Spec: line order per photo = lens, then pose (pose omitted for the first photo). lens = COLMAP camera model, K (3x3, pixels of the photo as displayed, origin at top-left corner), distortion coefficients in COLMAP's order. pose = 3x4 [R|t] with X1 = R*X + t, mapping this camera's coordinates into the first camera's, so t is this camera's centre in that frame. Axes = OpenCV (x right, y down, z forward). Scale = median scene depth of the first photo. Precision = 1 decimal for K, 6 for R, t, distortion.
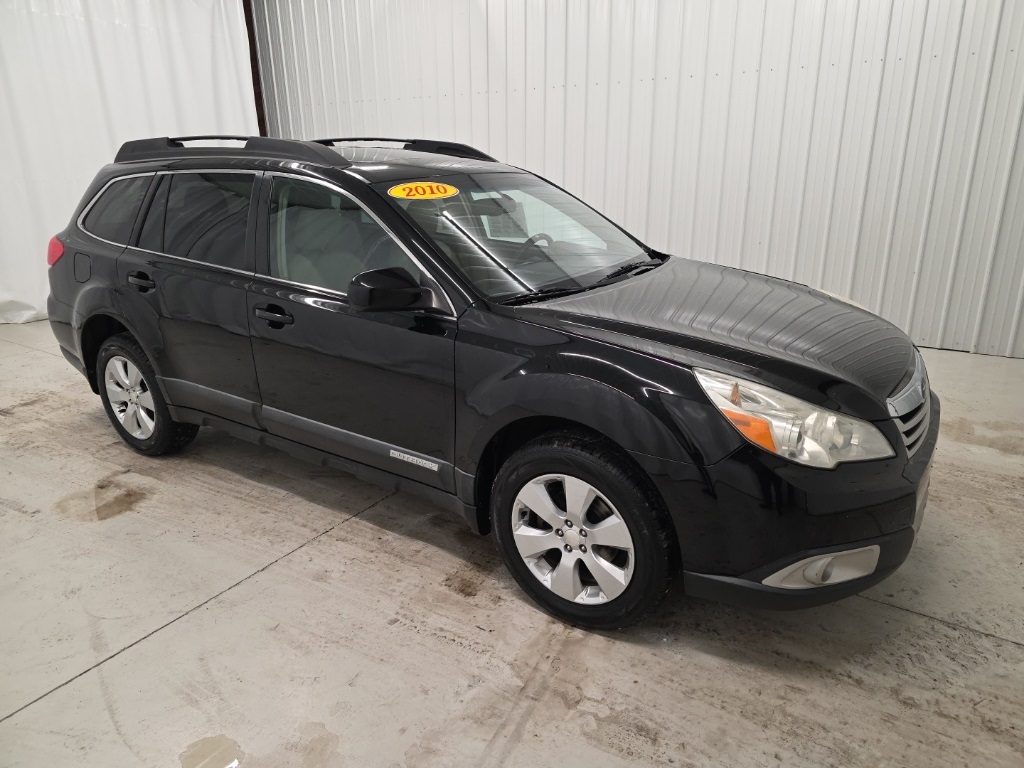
lens RADIAL K [[695.3, 0, 520.0], [0, 695.3, 379.0], [0, 0, 1]] dist [0.049971, -0.042738]
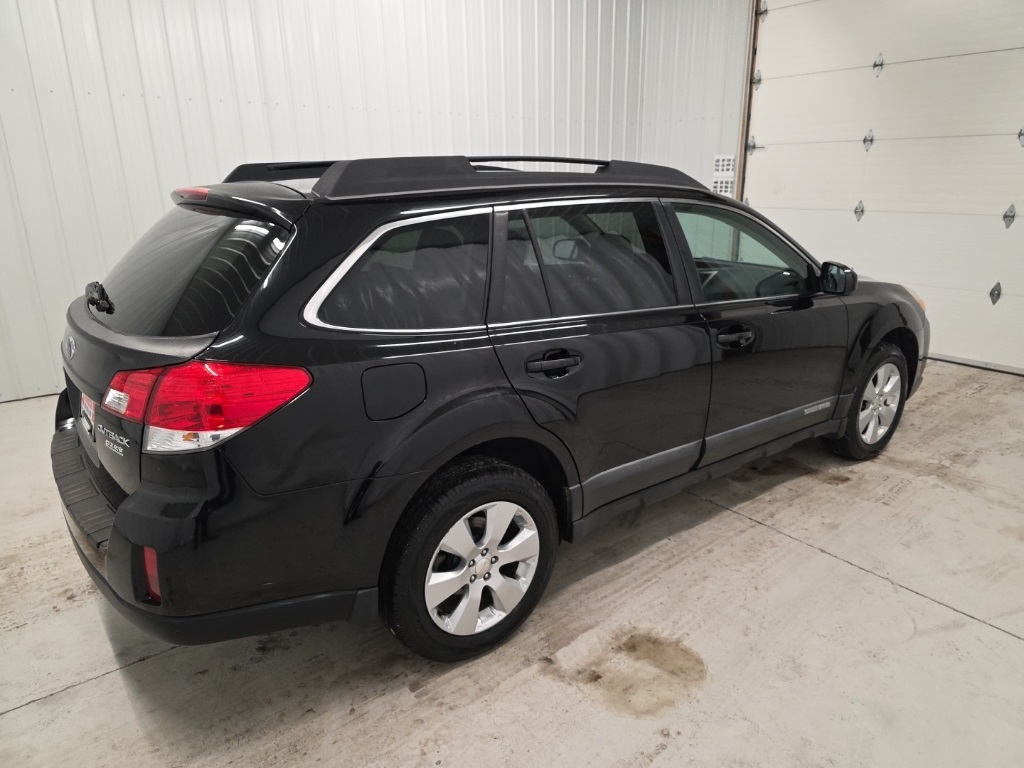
lens RADIAL K [[695.3, 0, 520.0], [0, 695.3, 379.0], [0, 0, 1]] dist [0.049971, -0.042738]
pose [[0.306477, -0.249365, 0.918634, -1.260156], [0.303849, 0.940216, 0.153852, -0.253746], [-0.902080, 0.231973, 0.363924, 0.835404]]
